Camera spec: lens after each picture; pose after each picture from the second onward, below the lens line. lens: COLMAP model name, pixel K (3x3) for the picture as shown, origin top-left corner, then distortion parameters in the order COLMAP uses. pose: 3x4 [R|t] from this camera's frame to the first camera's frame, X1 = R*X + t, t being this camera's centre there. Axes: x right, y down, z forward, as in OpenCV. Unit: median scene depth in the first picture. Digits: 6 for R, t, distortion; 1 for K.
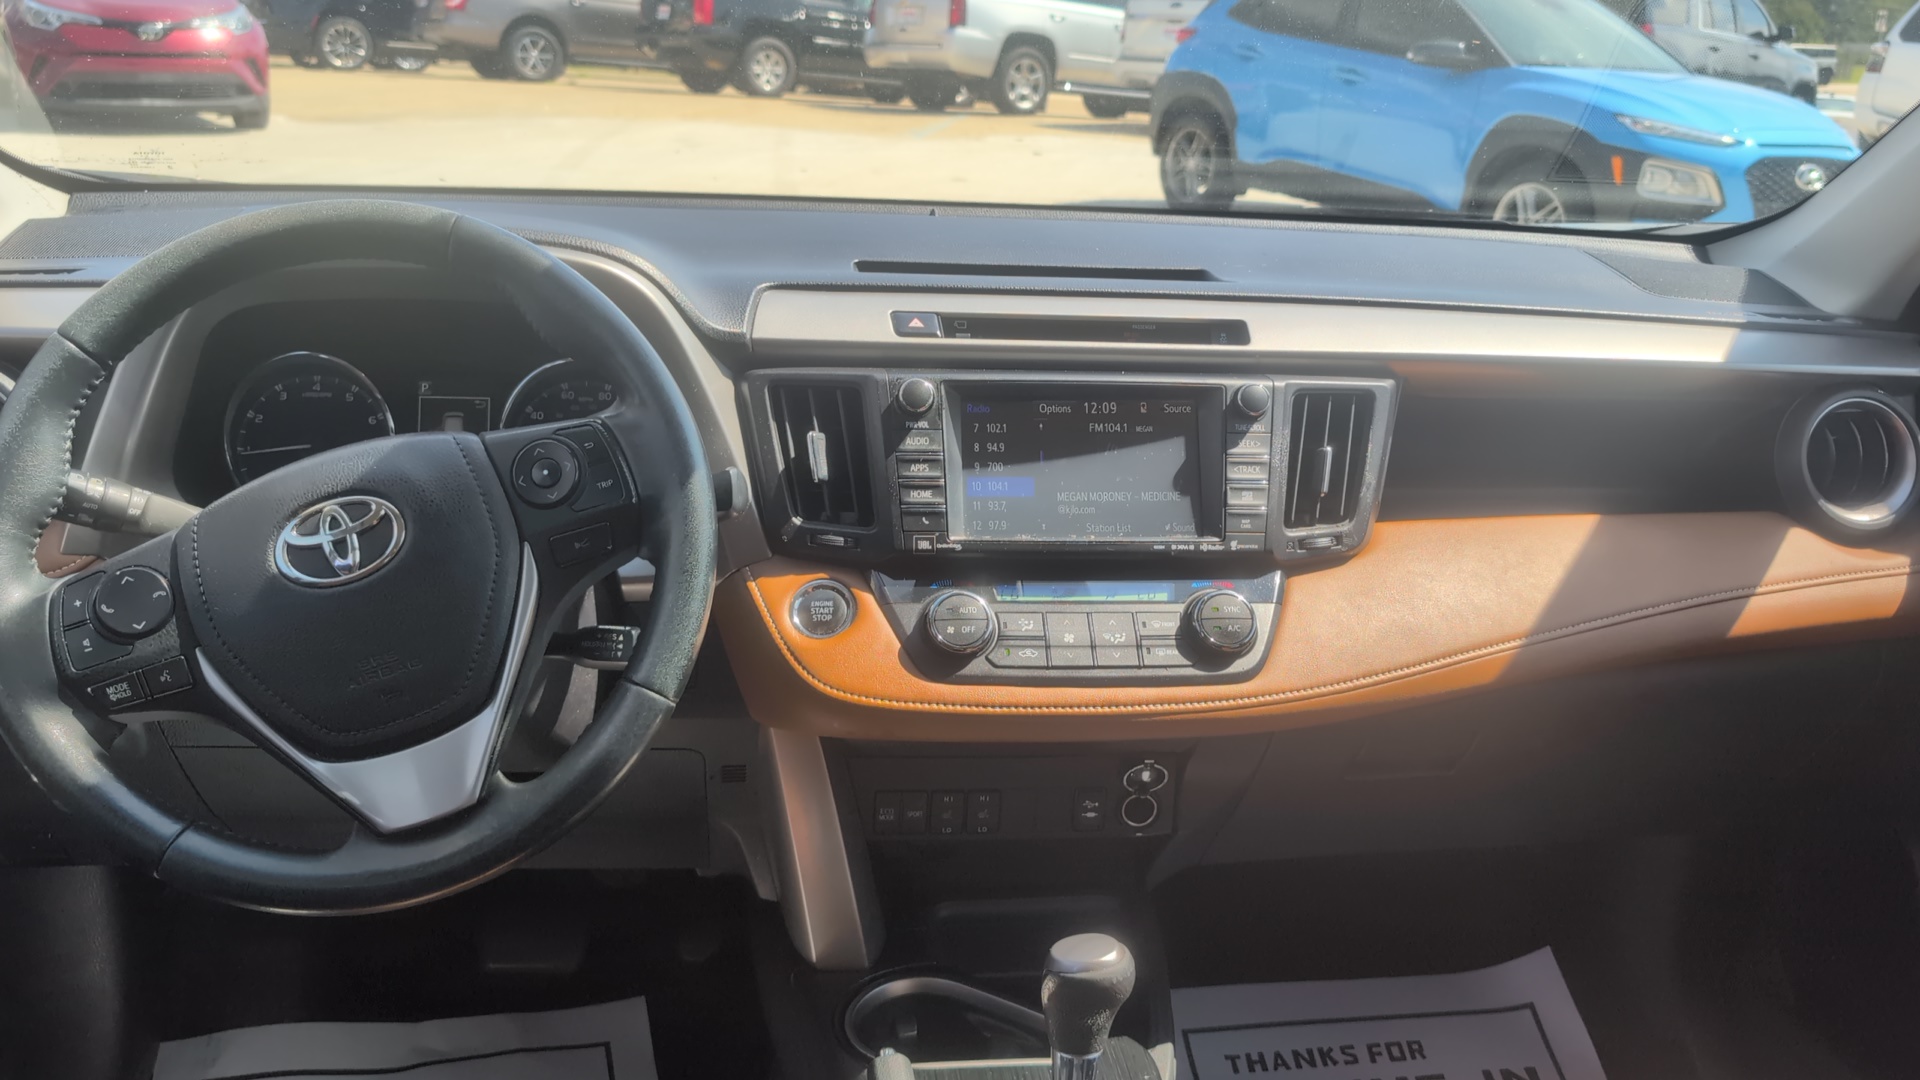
lens RADIAL K [[1596.1, 0, 980.7], [0, 1596.1, 522.6], [0, 0, 1]] dist [0.034051, -0.080093]
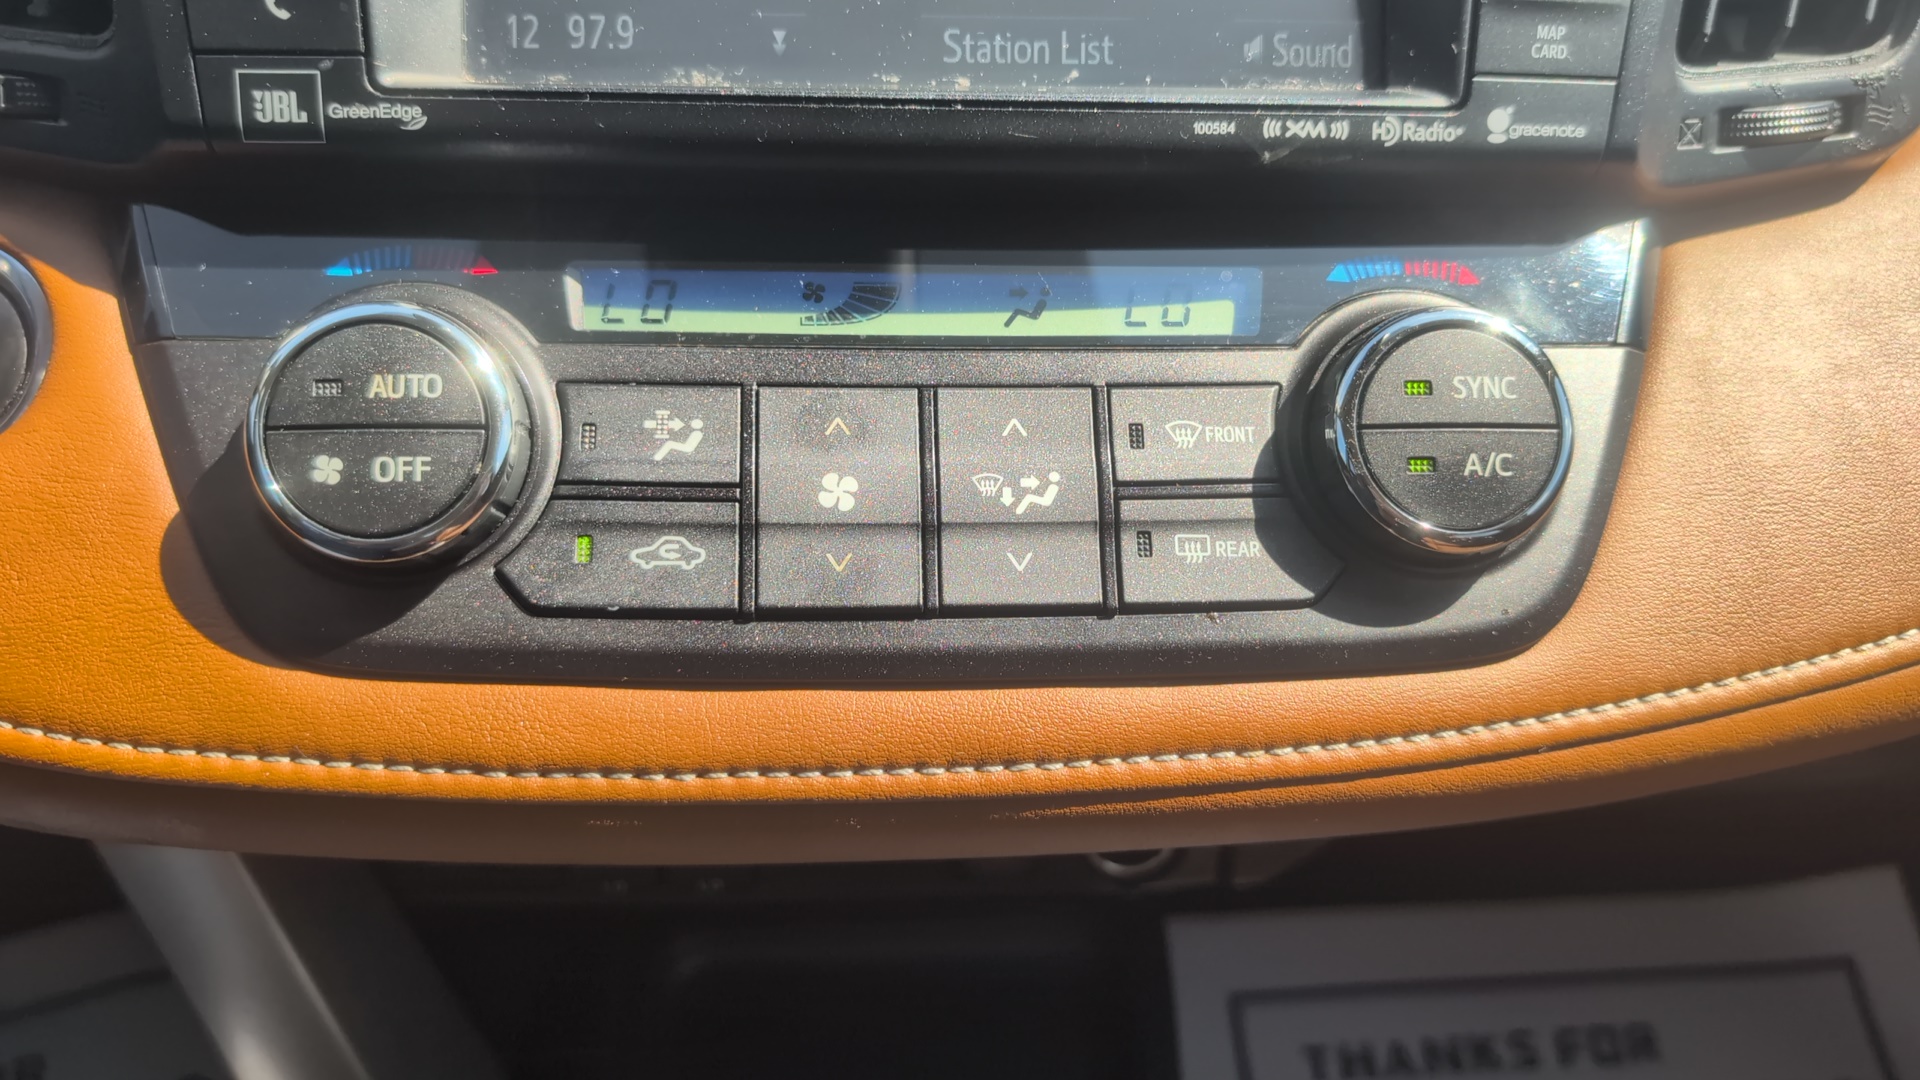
lens RADIAL K [[1596.1, 0, 980.2], [0, 1596.1, 567.2], [0, 0, 1]] dist [0.034051, -0.080093]
pose [[0.998429, 0.028627, -0.048162, 0.088122], [-0.013562, 0.957537, 0.287990, 0.009296], [0.054361, -0.286884, 0.956422, 0.726967]]
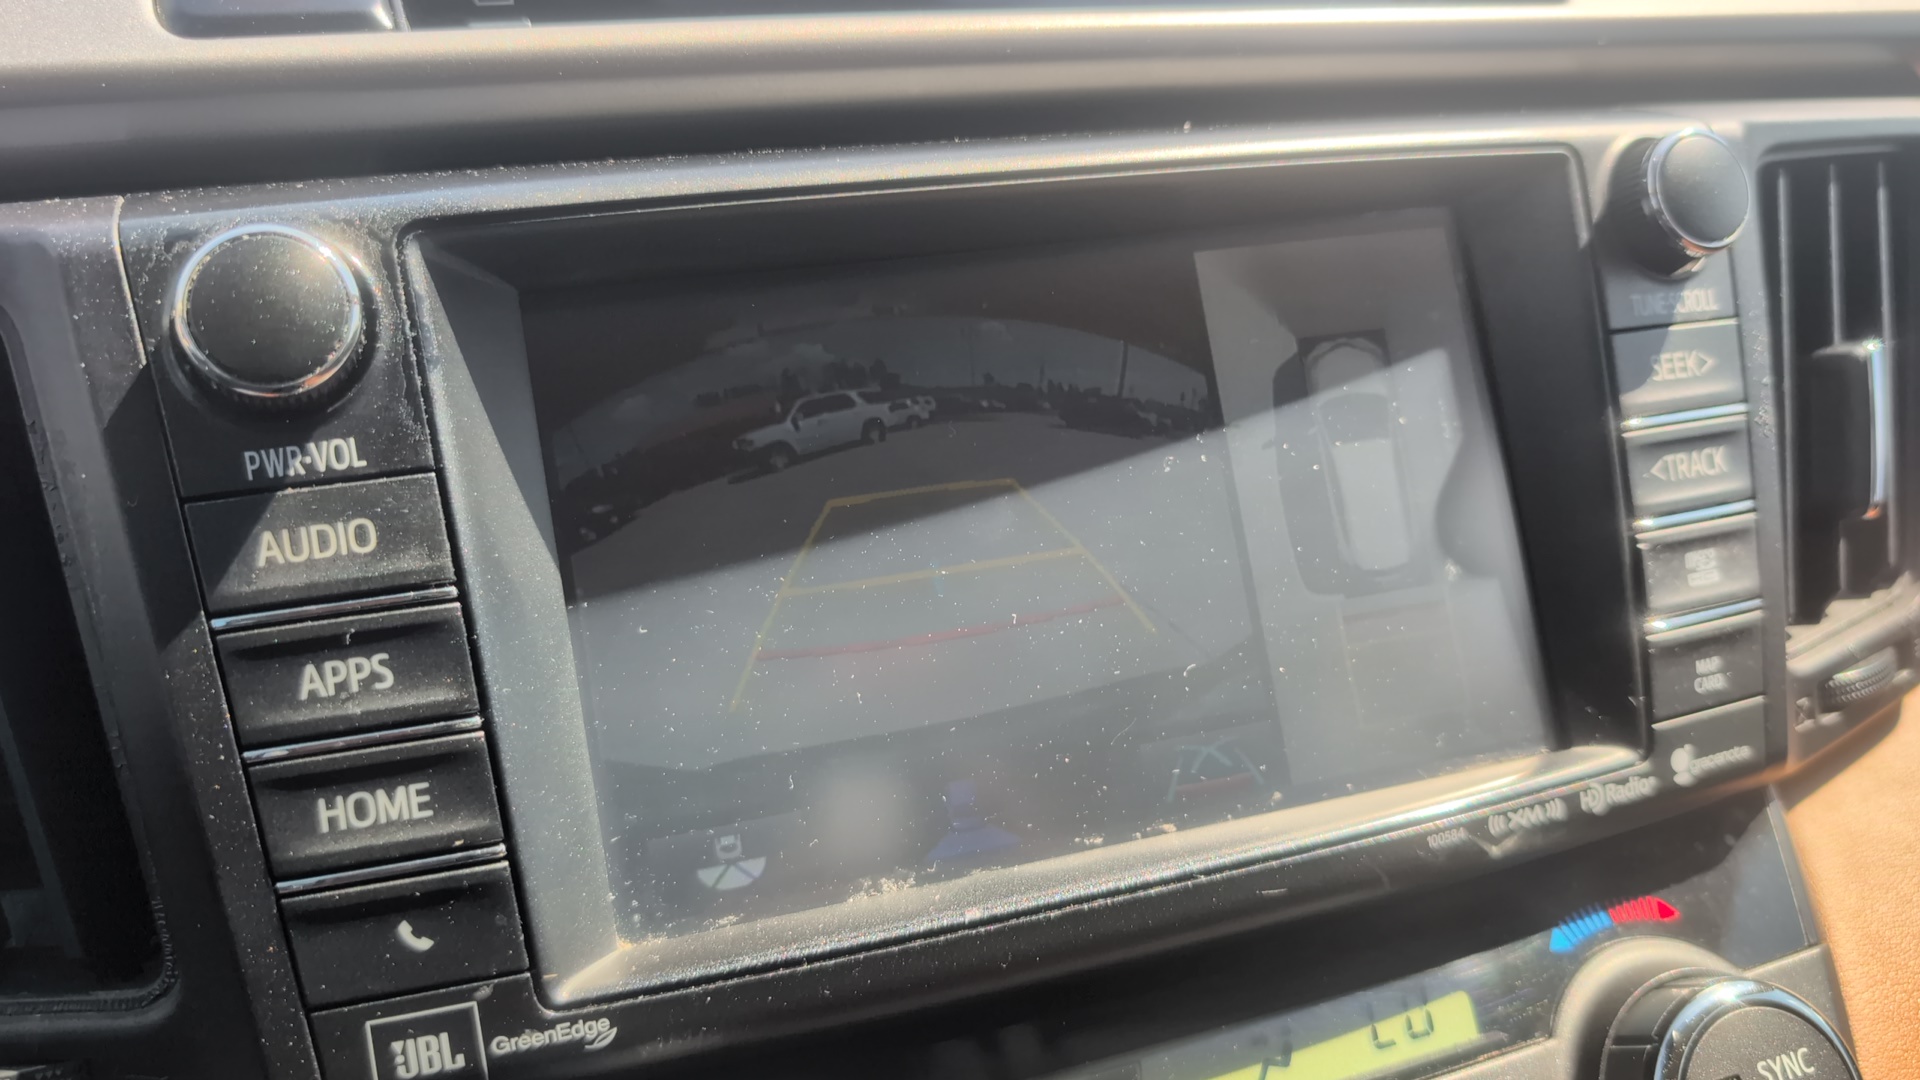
lens RADIAL K [[1596.1, 0, 965.6], [0, 1596.1, 550.8], [0, 0, 1]] dist [0.034051, -0.080093]
pose [[0.972912, -0.132564, 0.189390, 0.000825], [0.112026, 0.986987, 0.115356, -0.063255], [-0.202218, -0.091015, 0.975102, 0.778553]]
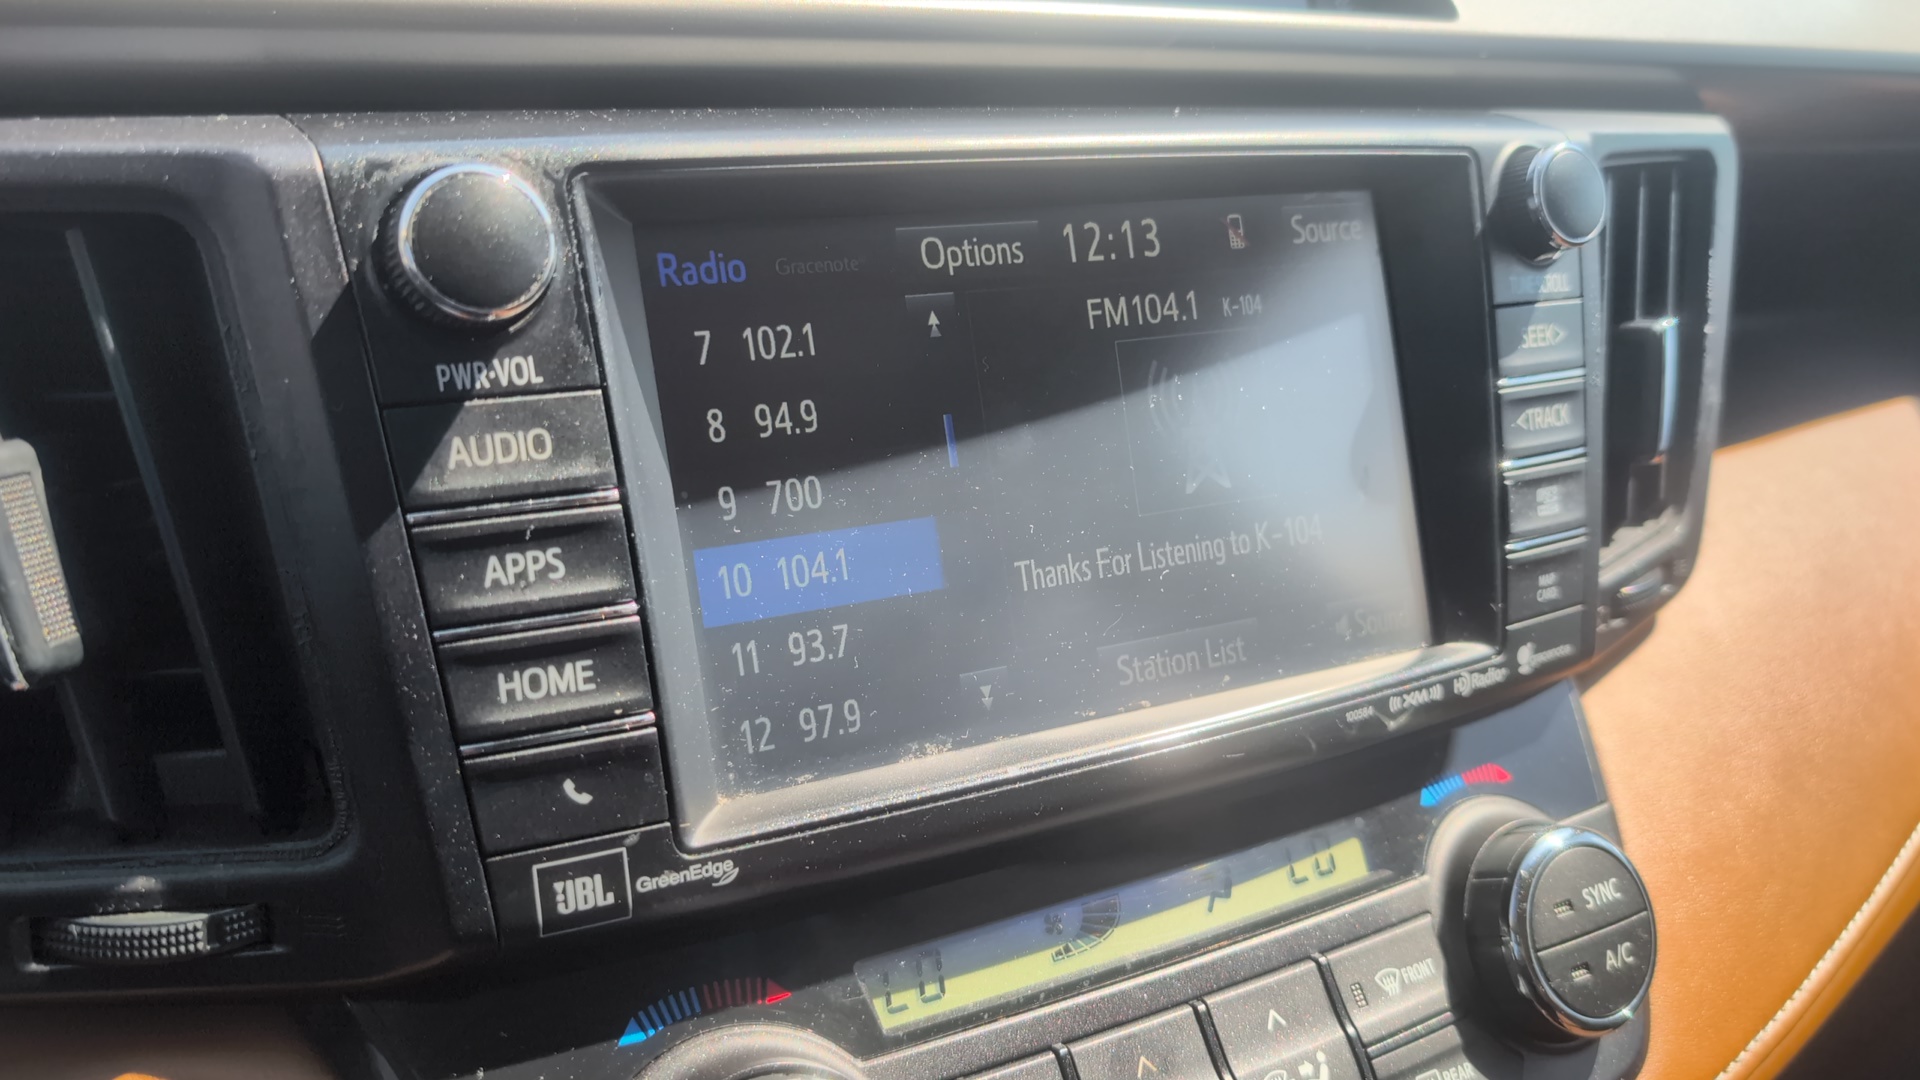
lens RADIAL K [[1596.1, 0, 959.2], [0, 1596.1, 533.8], [0, 0, 1]] dist [0.034051, -0.080093]
pose [[0.923104, -0.116947, 0.366335, -0.063217], [0.047330, 0.979944, 0.193569, -0.078911], [-0.381626, -0.161345, 0.910126, 0.757814]]
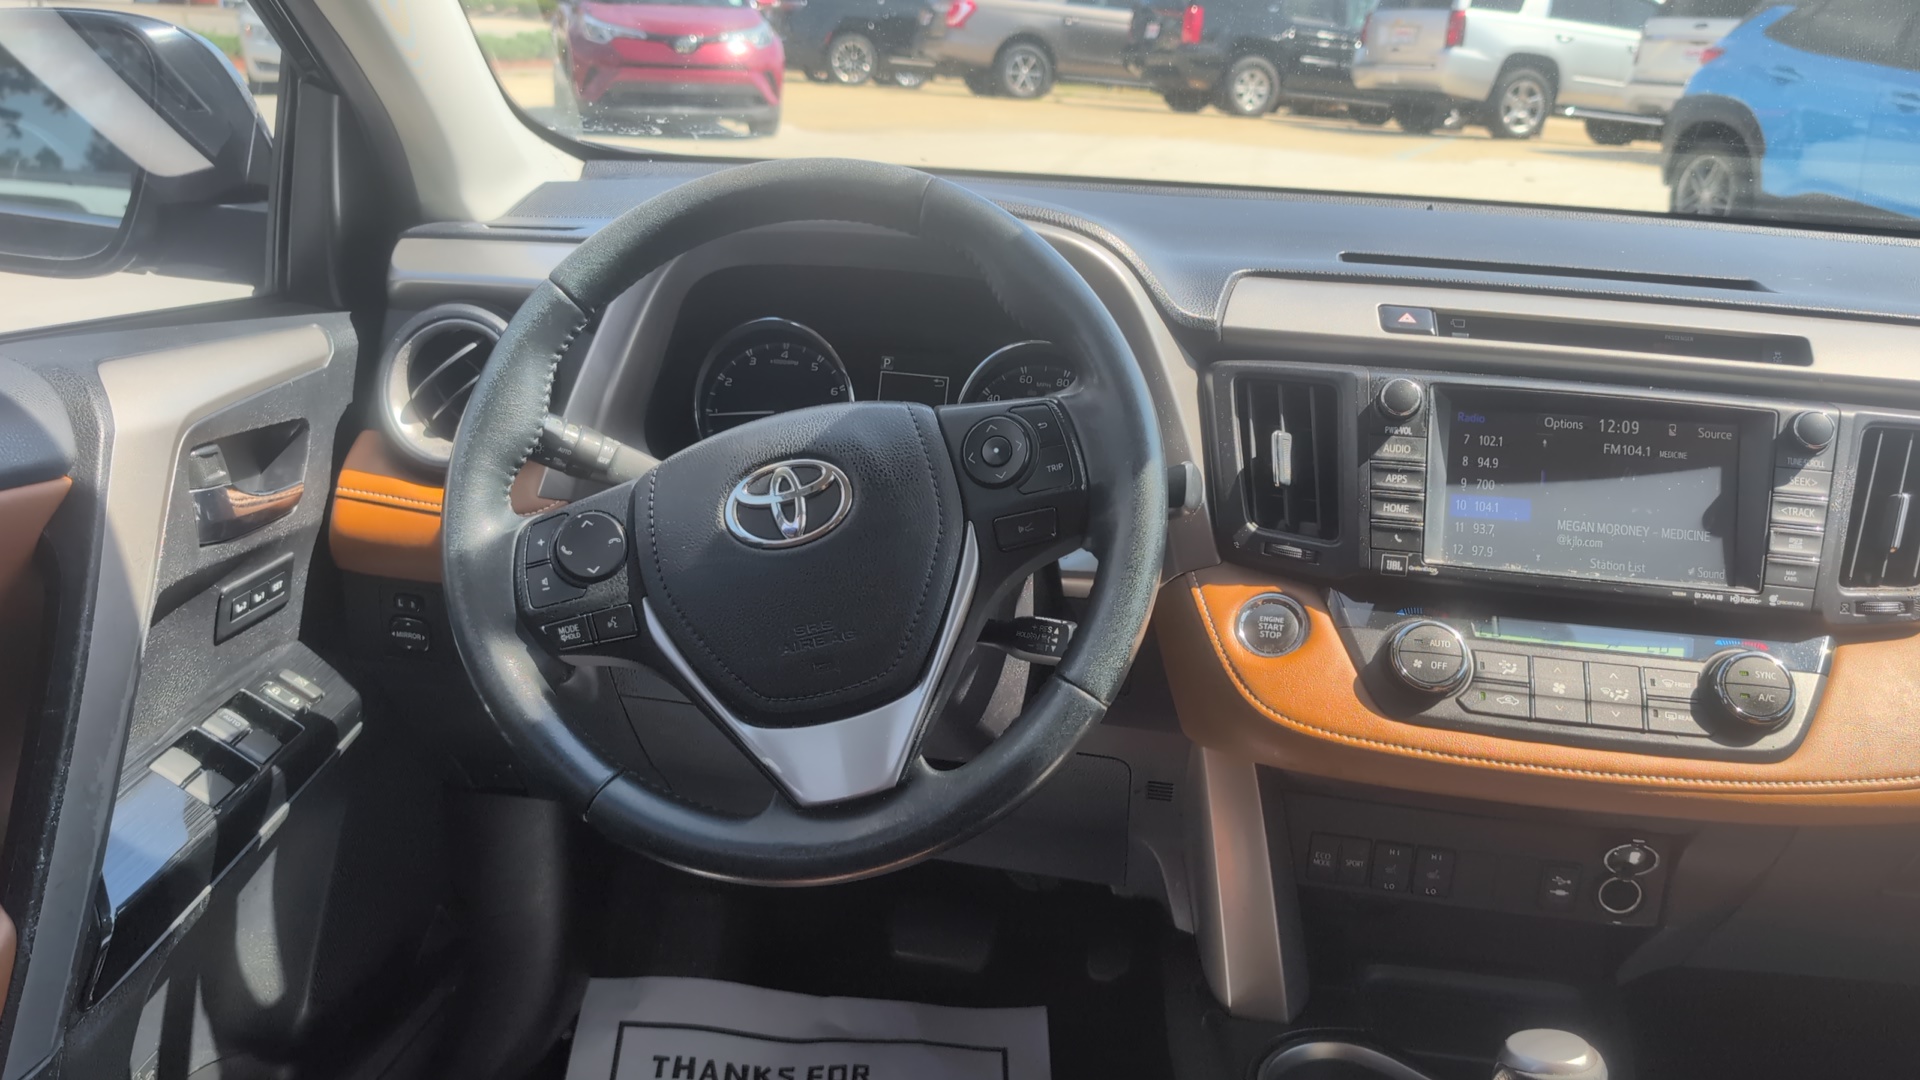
lens RADIAL K [[1596.1, 0, 979.6], [0, 1596.1, 538.4], [0, 0, 1]] dist [0.034051, -0.080093]
pose [[0.958614, 0.087014, -0.271088, -0.016759], [-0.088164, 0.996074, 0.007958, 0.012065], [0.270716, 0.016271, 0.962522, 0.074775]]
